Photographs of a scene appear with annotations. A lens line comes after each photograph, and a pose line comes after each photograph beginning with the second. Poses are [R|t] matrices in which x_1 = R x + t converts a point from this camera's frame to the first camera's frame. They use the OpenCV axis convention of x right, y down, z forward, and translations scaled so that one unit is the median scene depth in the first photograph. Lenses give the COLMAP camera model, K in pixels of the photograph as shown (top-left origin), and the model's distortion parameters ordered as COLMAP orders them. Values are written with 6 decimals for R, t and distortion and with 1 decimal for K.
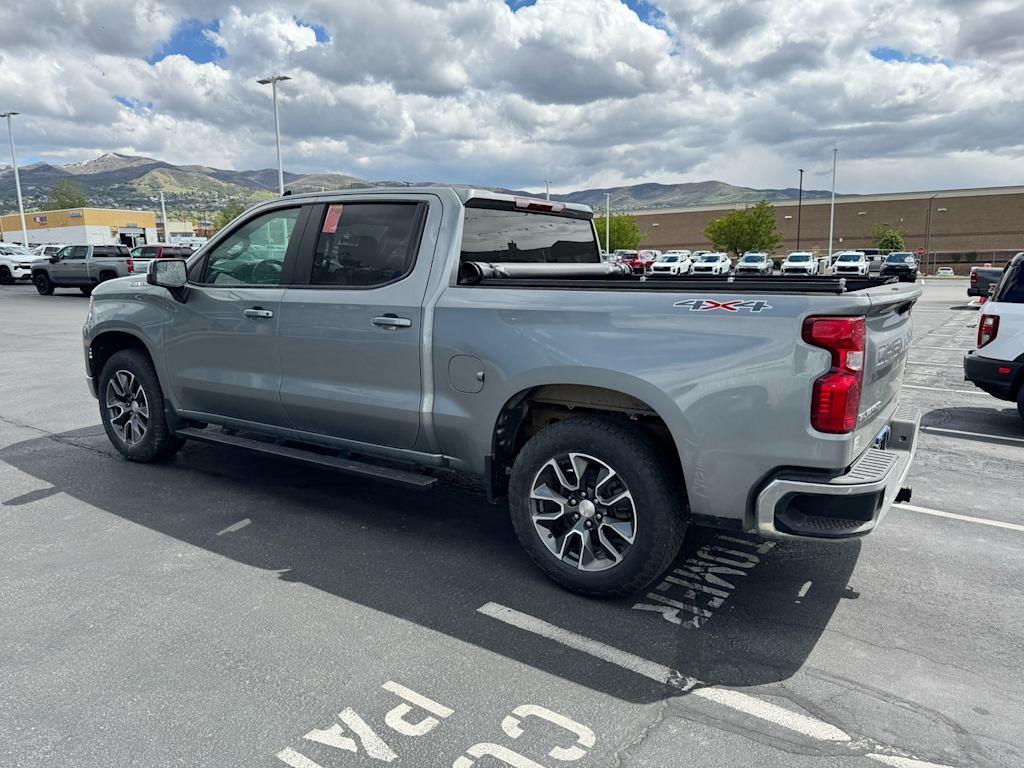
lens RADIAL K [[720.8, 0, 517.8], [0, 720.8, 388.3], [0, 0, 1]] dist [0.038053, -0.042825]
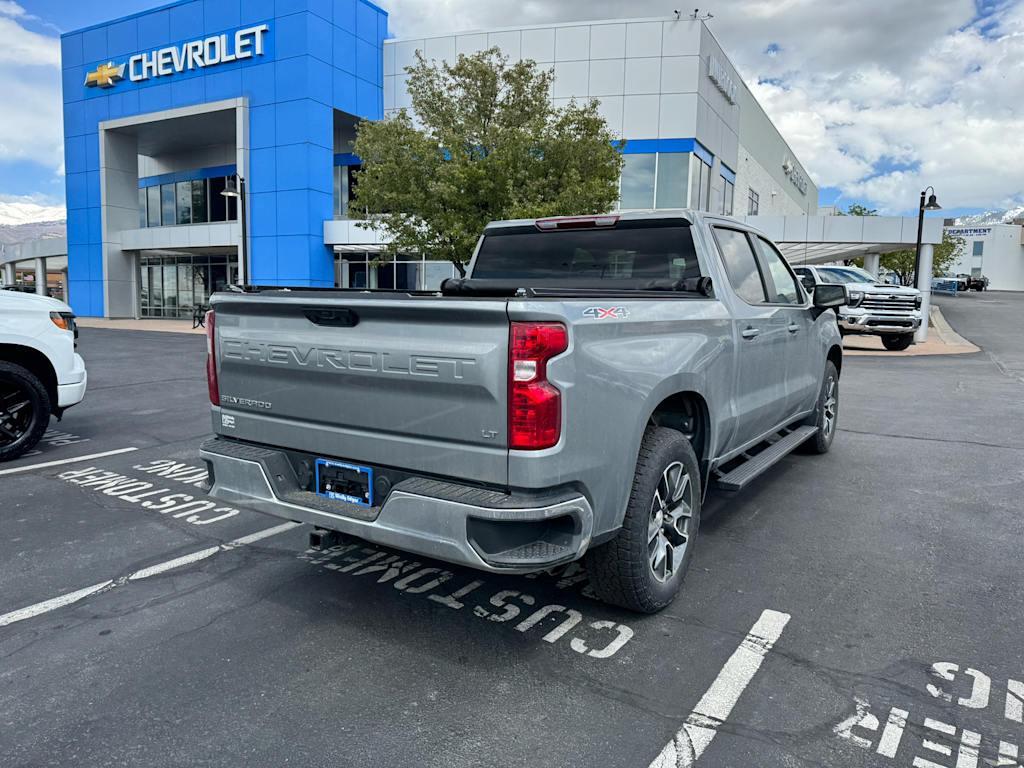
lens RADIAL K [[720.8, 0, 518.2], [0, 720.8, 389.7], [0, 0, 1]] dist [0.038053, -0.042825]
pose [[0.008120, 0.126085, -0.991986, 1.250926], [-0.183745, 0.975316, 0.122462, -0.156340], [0.982940, 0.181278, 0.031087, 1.093064]]
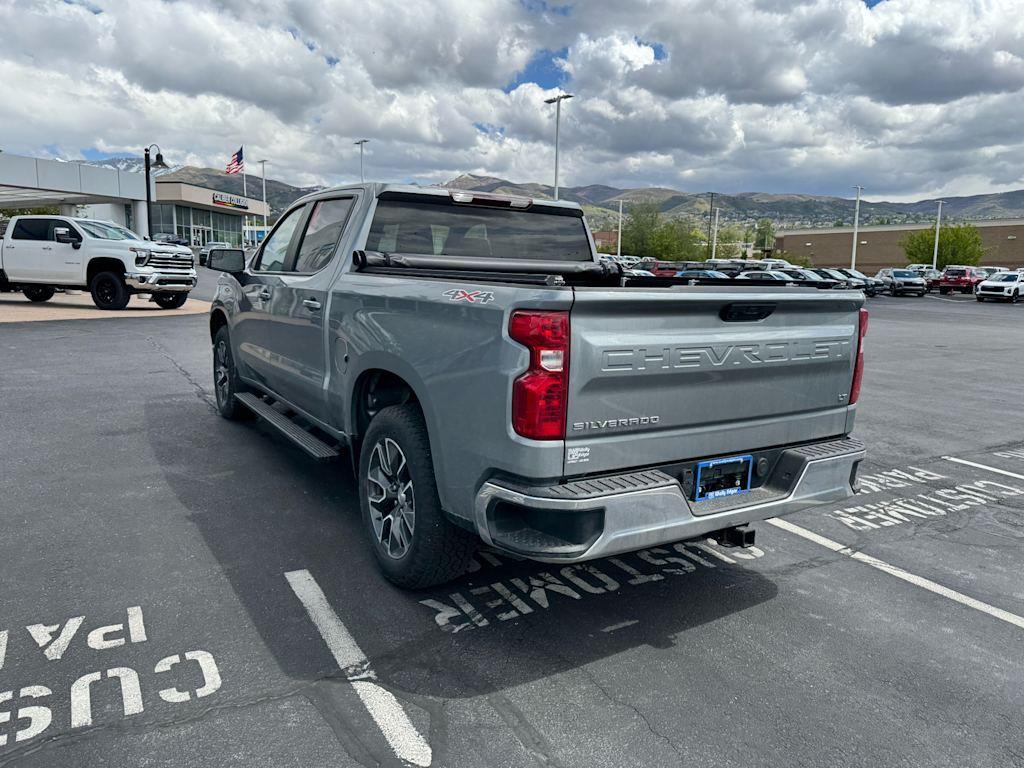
lens RADIAL K [[720.8, 0, 518.4], [0, 720.8, 383.6], [0, 0, 1]] dist [0.038053, -0.042825]
pose [[0.912596, 0.090299, -0.398768, 0.573338], [-0.099009, 0.995086, -0.001254, -0.003104], [0.396695, 0.040626, 0.917051, 0.123601]]
